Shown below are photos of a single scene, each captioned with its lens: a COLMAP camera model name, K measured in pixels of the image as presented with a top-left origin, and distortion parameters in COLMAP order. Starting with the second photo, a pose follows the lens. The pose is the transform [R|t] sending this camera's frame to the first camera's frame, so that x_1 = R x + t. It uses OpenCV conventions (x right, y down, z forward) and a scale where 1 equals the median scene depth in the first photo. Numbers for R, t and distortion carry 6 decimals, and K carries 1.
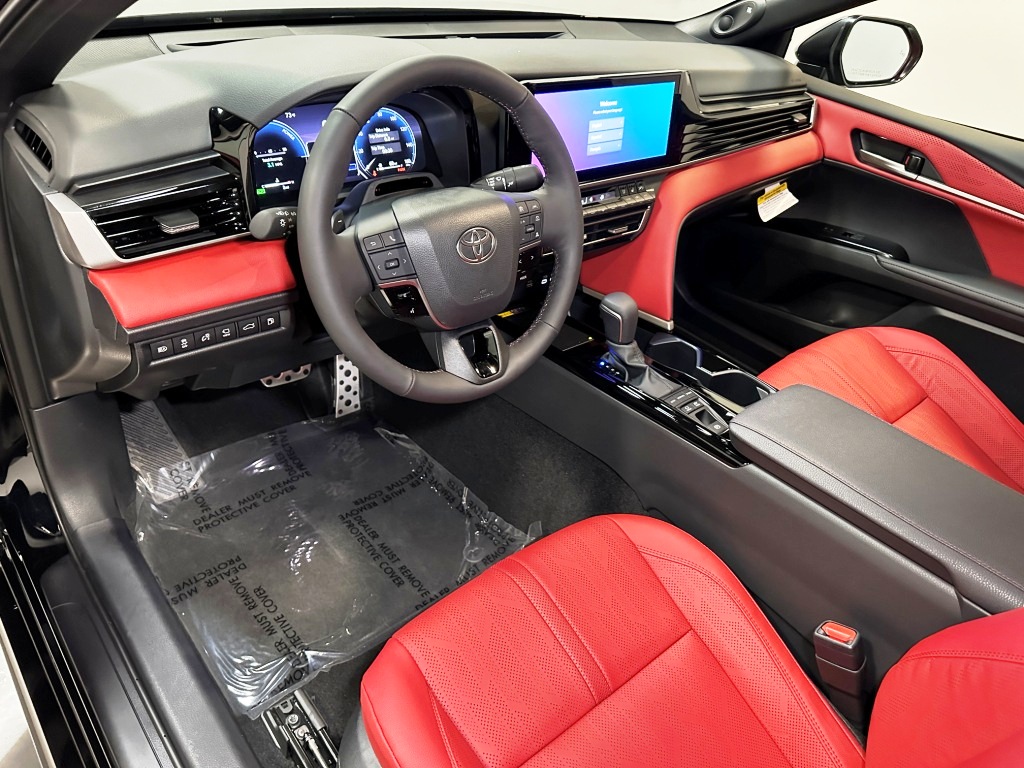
lens RADIAL K [[736.4, 0, 505.6], [0, 736.4, 392.7], [0, 0, 1]] dist [0.041002, -0.053821]
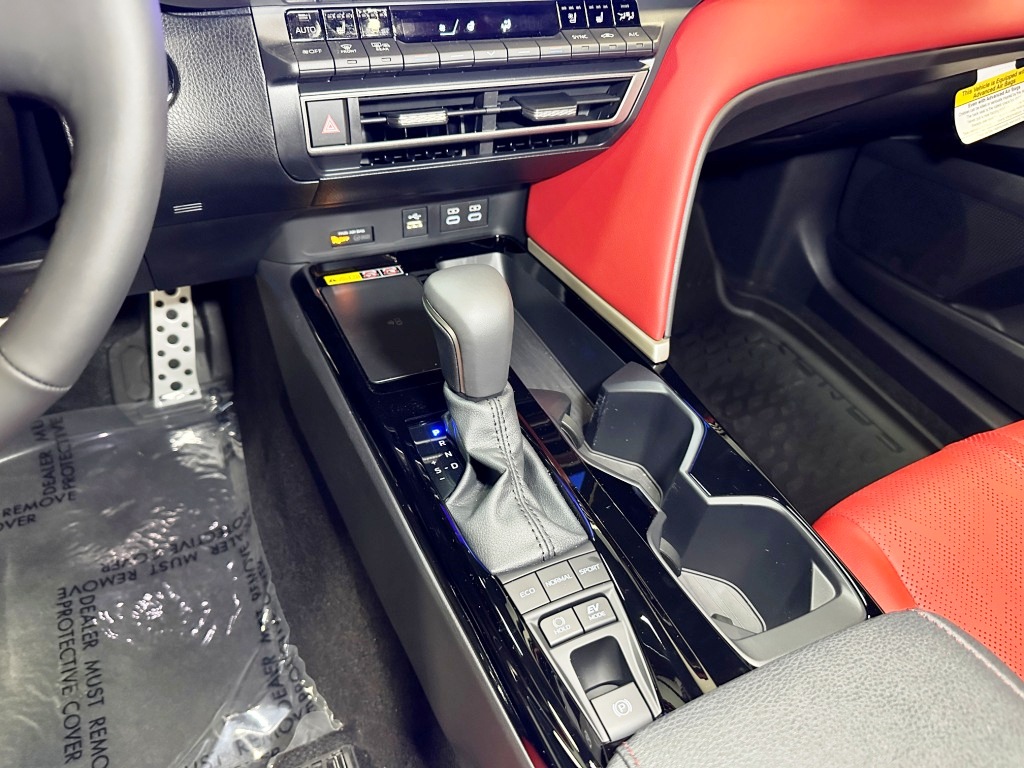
lens RADIAL K [[736.4, 0, 502.1], [0, 736.4, 392.7], [0, 0, 1]] dist [0.041002, -0.053821]
pose [[0.962664, 0.150548, -0.224974, 0.280945], [-0.128502, 0.985624, 0.109697, -0.122944], [0.238254, -0.076692, 0.968170, 0.657059]]
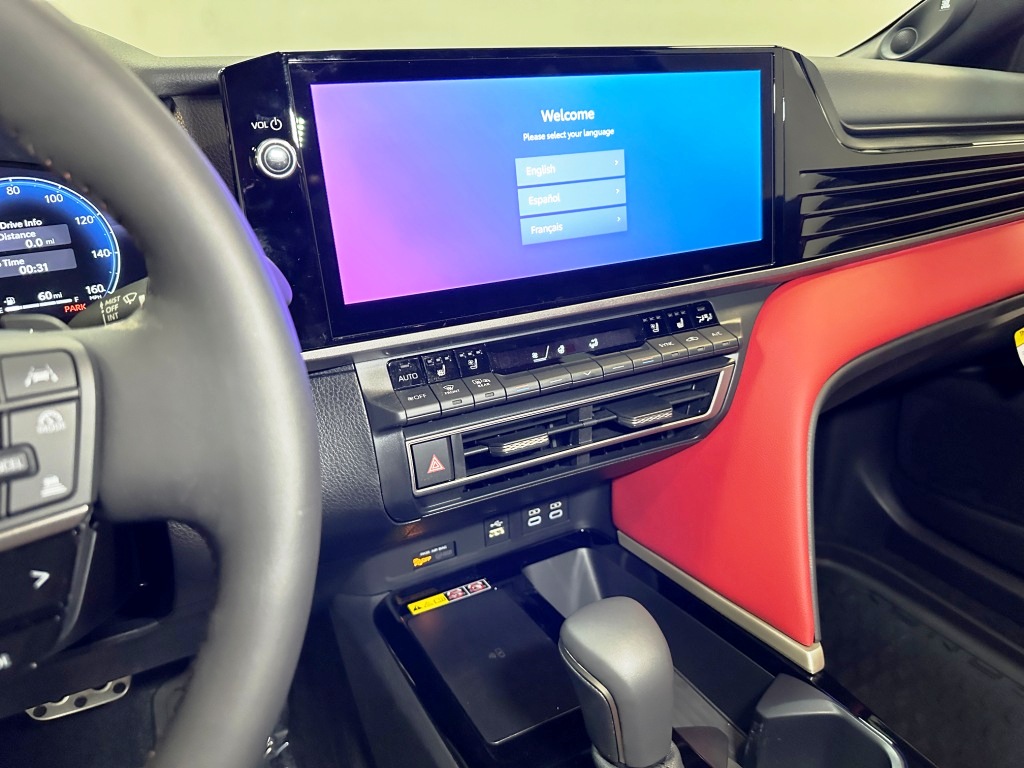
lens RADIAL K [[736.4, 0, 502.5], [0, 736.4, 384.6], [0, 0, 1]] dist [0.041002, -0.053821]
pose [[0.962990, -0.050233, -0.264815, 0.212670], [-0.013842, 0.971967, -0.234709, -0.162484], [0.269181, 0.229688, 0.935299, 0.679590]]
